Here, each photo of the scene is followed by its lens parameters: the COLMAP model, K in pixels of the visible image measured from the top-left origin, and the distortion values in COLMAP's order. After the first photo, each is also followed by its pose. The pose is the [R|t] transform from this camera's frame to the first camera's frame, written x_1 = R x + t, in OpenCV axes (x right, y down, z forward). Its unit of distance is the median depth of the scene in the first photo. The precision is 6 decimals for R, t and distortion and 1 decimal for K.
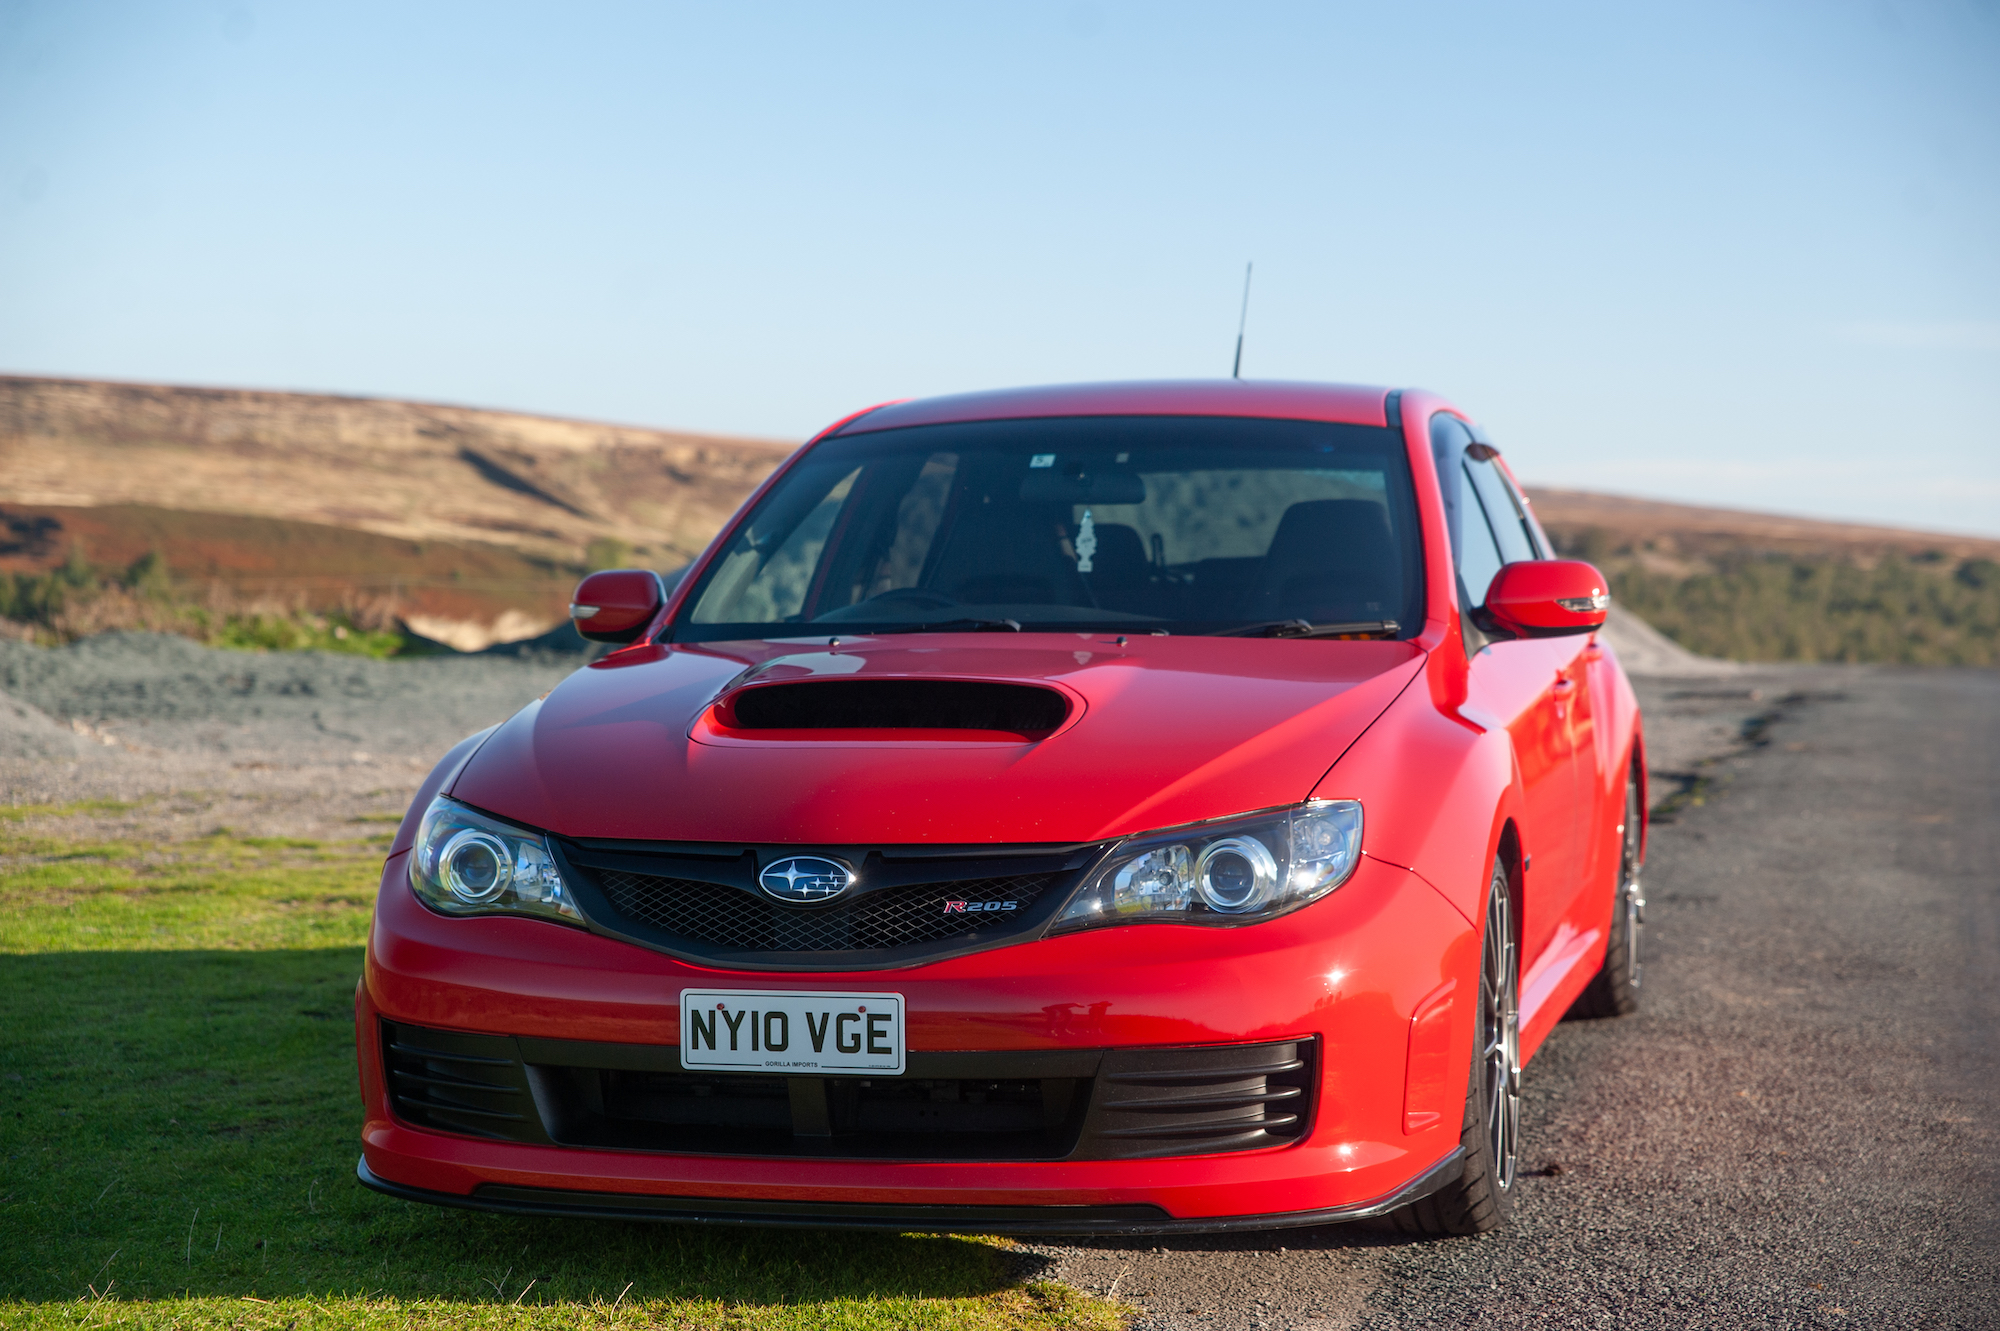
lens RADIAL K [[3582.6, 0, 1015.6], [0, 3582.6, 673.2], [0, 0, 1]] dist [0.185002, 0.000000]
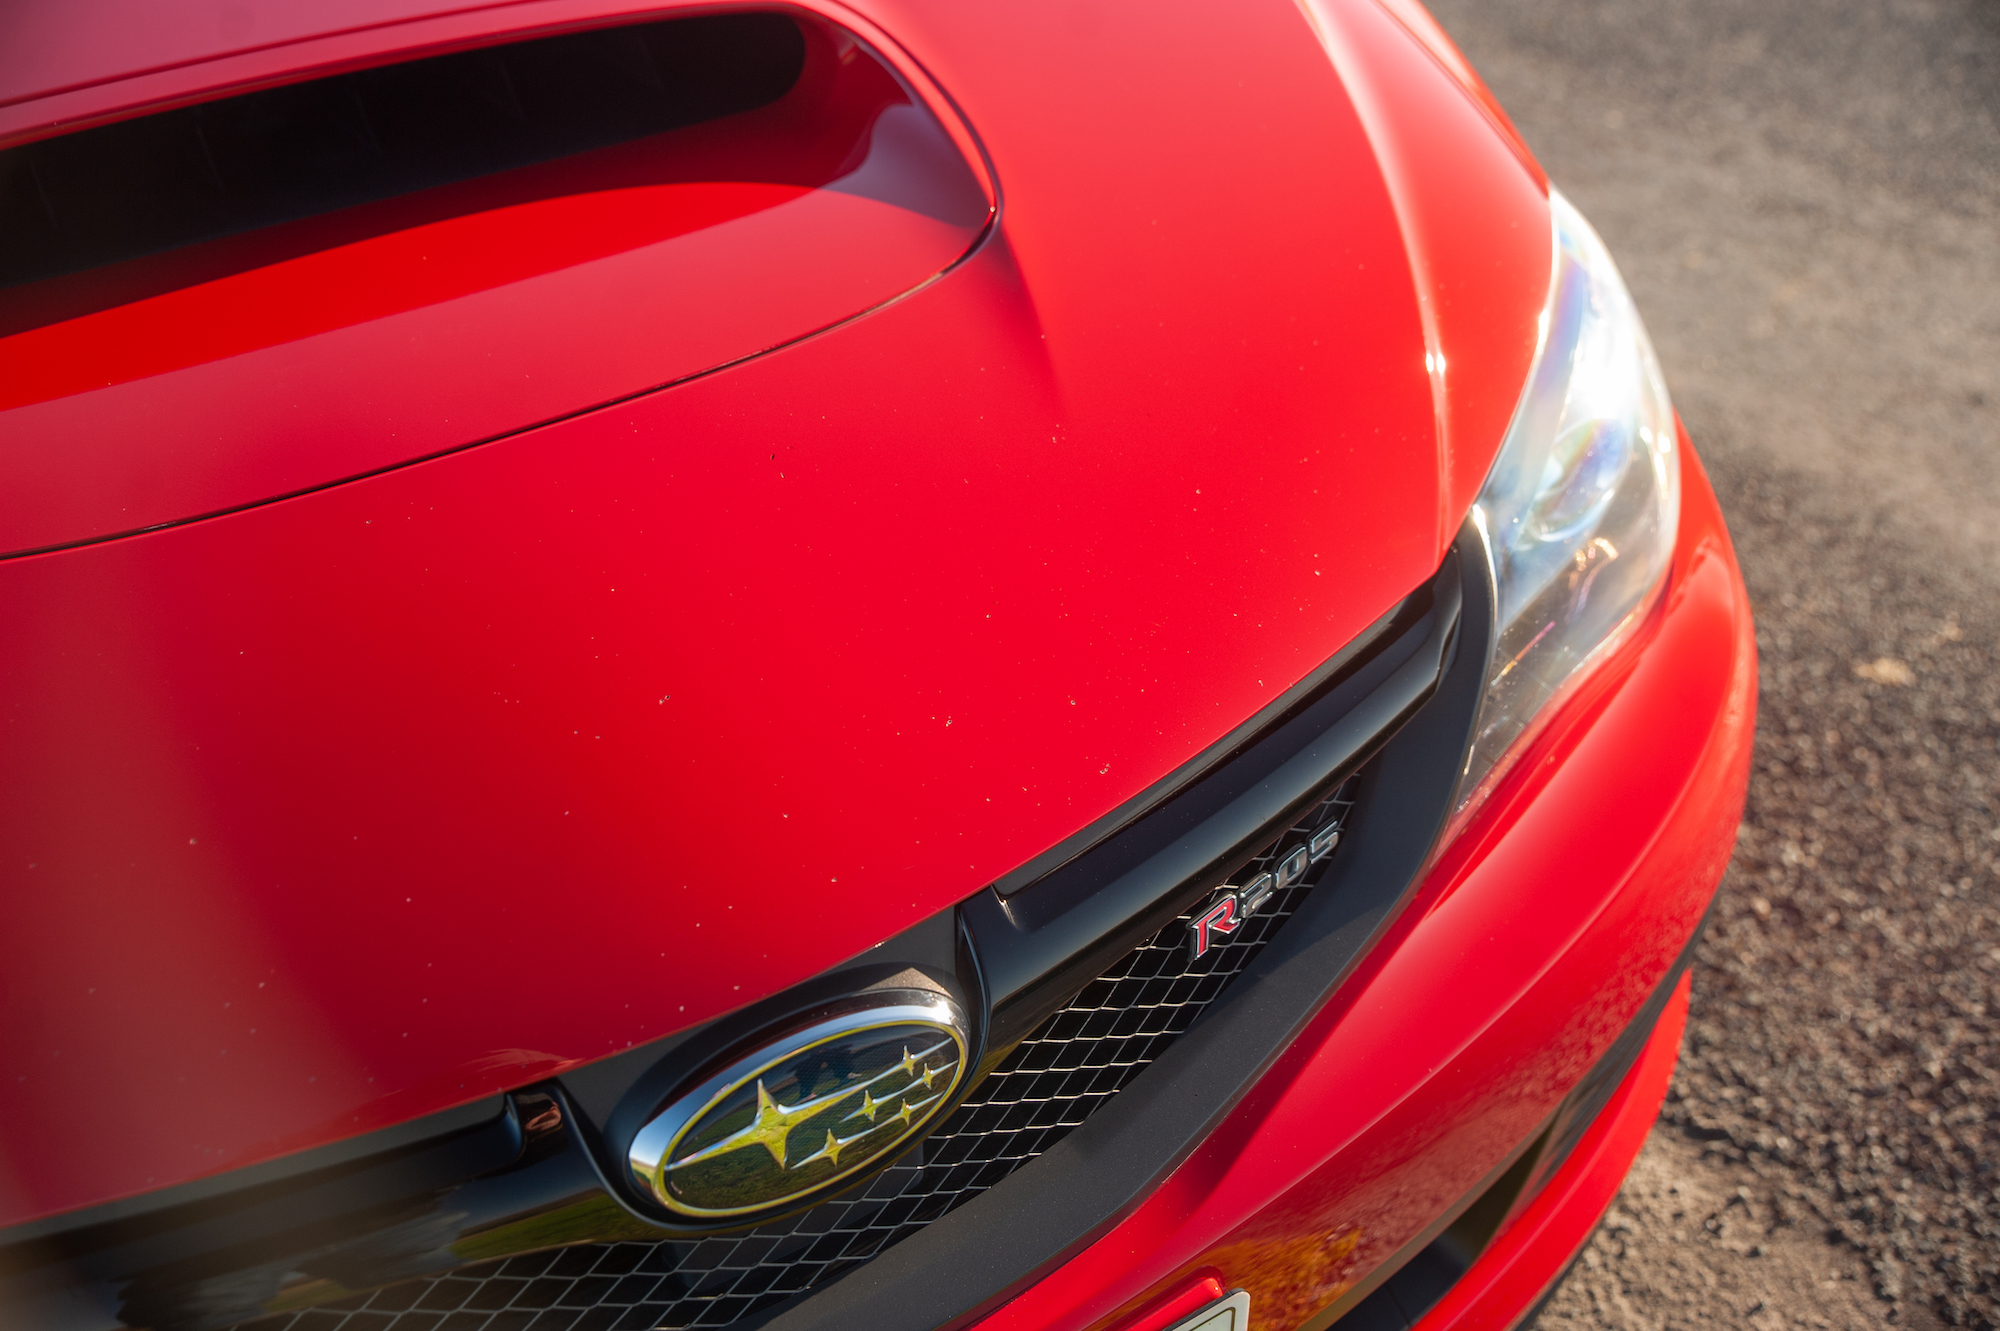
lens RADIAL K [[2039.7, 0, 999.9], [0, 2039.7, 660.9], [0, 0, 1]] dist [-0.001460, 0.000000]
pose [[0.707356, -0.437906, 0.554874, -0.118104], [0.045479, 0.811556, 0.582502, -0.058404], [-0.705392, -0.386802, 0.593975, 0.903518]]
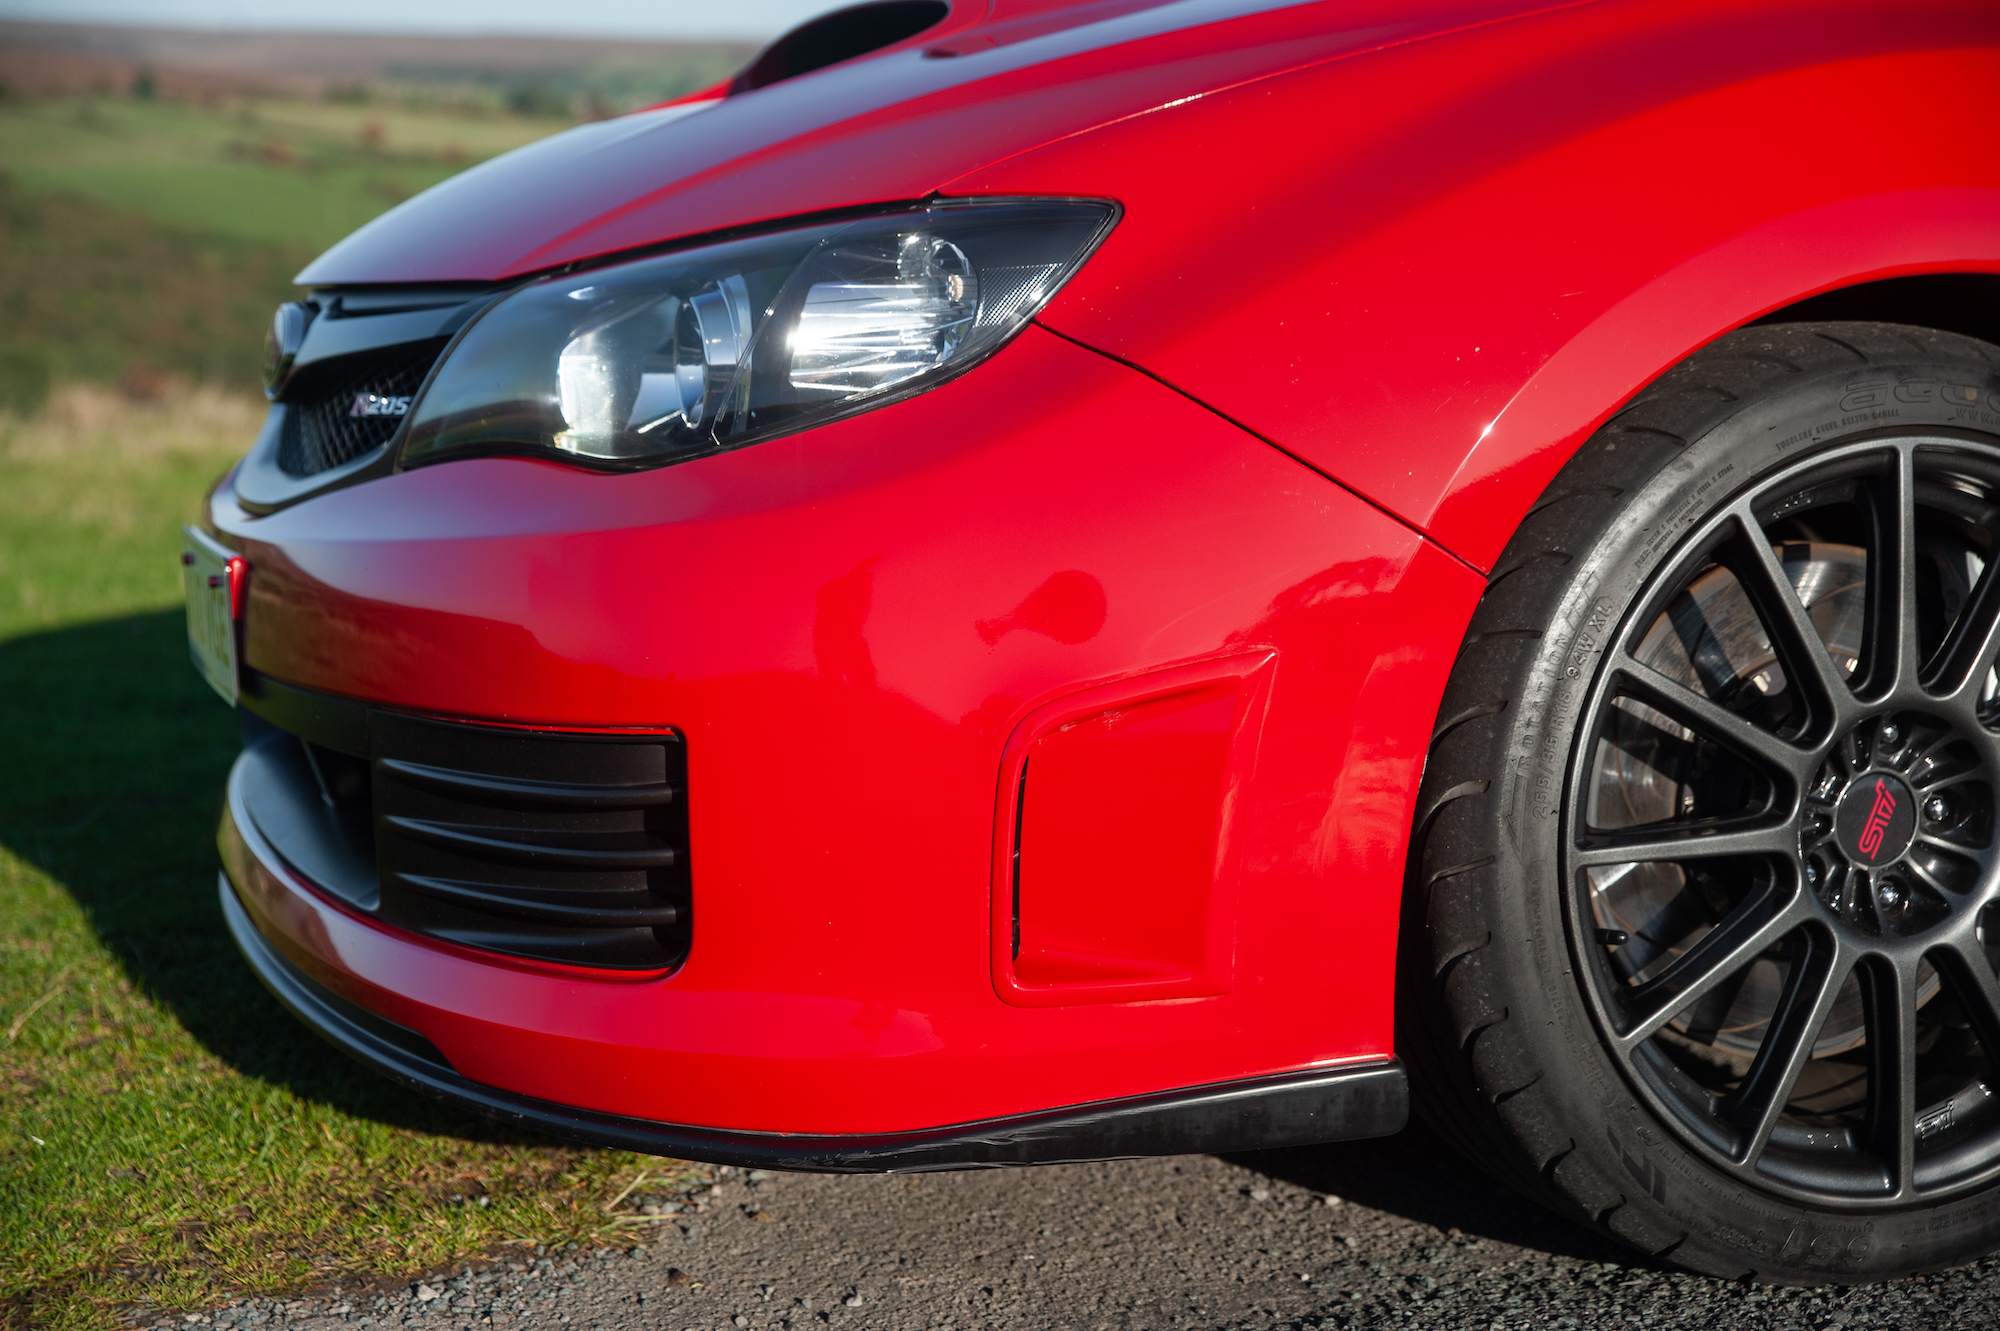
lens RADIAL K [[2925.7, 0, 996.7], [0, 2925.7, 657.7], [0, 0, 1]] dist [0.084057, 0.000000]
pose [[0.571980, 0.102877, -0.813790, 0.381679], [-0.007786, 0.992740, 0.120027, 0.049039], [0.820230, -0.062317, 0.568629, 0.819568]]
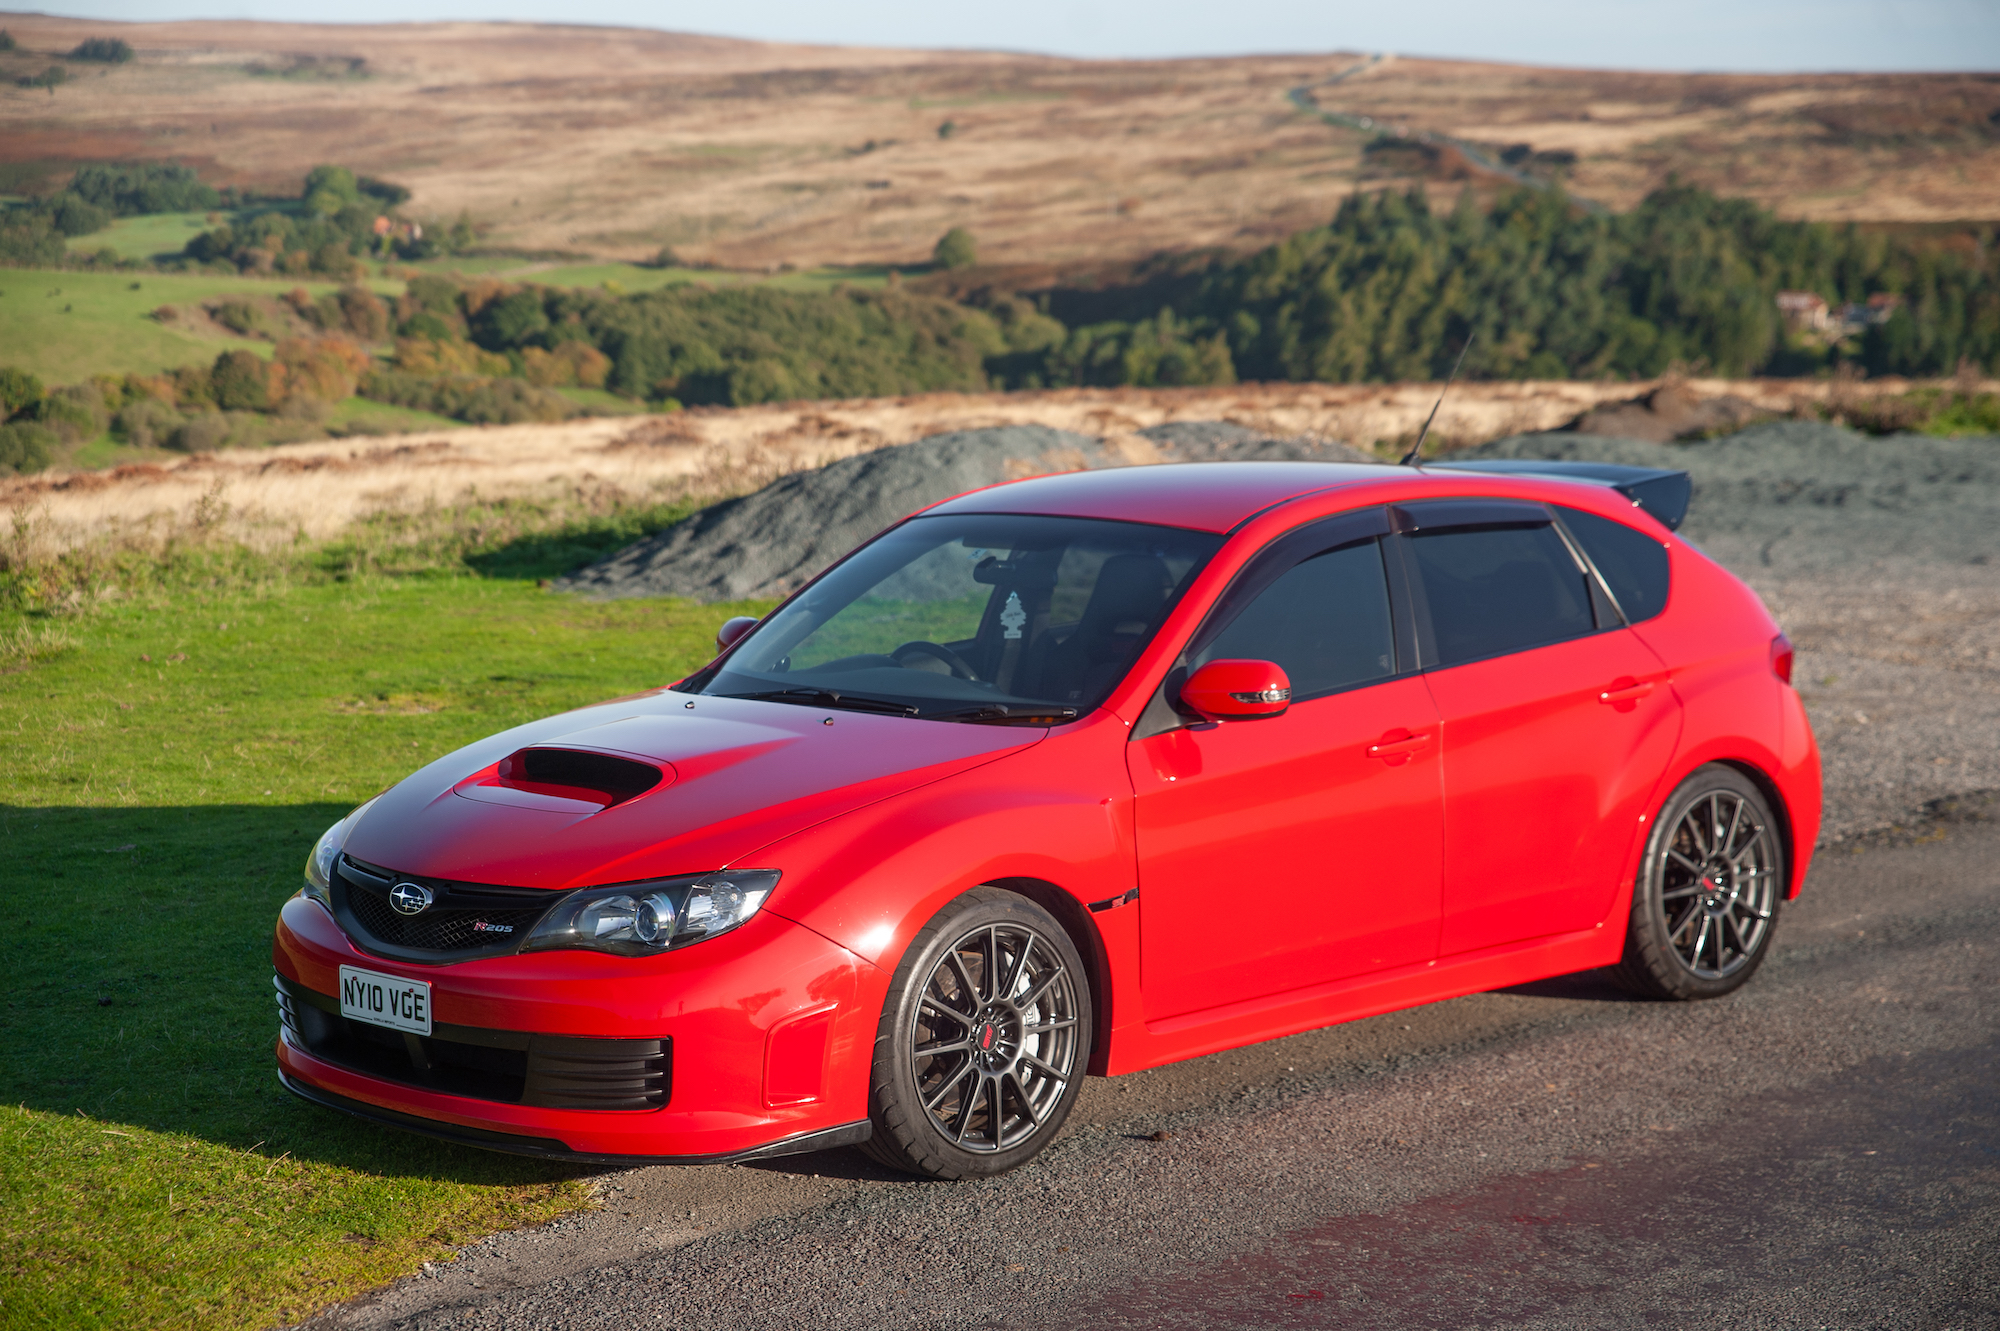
lens RADIAL K [[3582.6, 0, 1001.3], [0, 3582.6, 682.2], [0, 0, 1]] dist [0.185002, 0.000000]
pose [[0.850733, 0.053743, -0.522843, 0.928617], [-0.012602, 0.996558, 0.081931, -0.158565], [0.525447, -0.063112, 0.848482, -0.143936]]
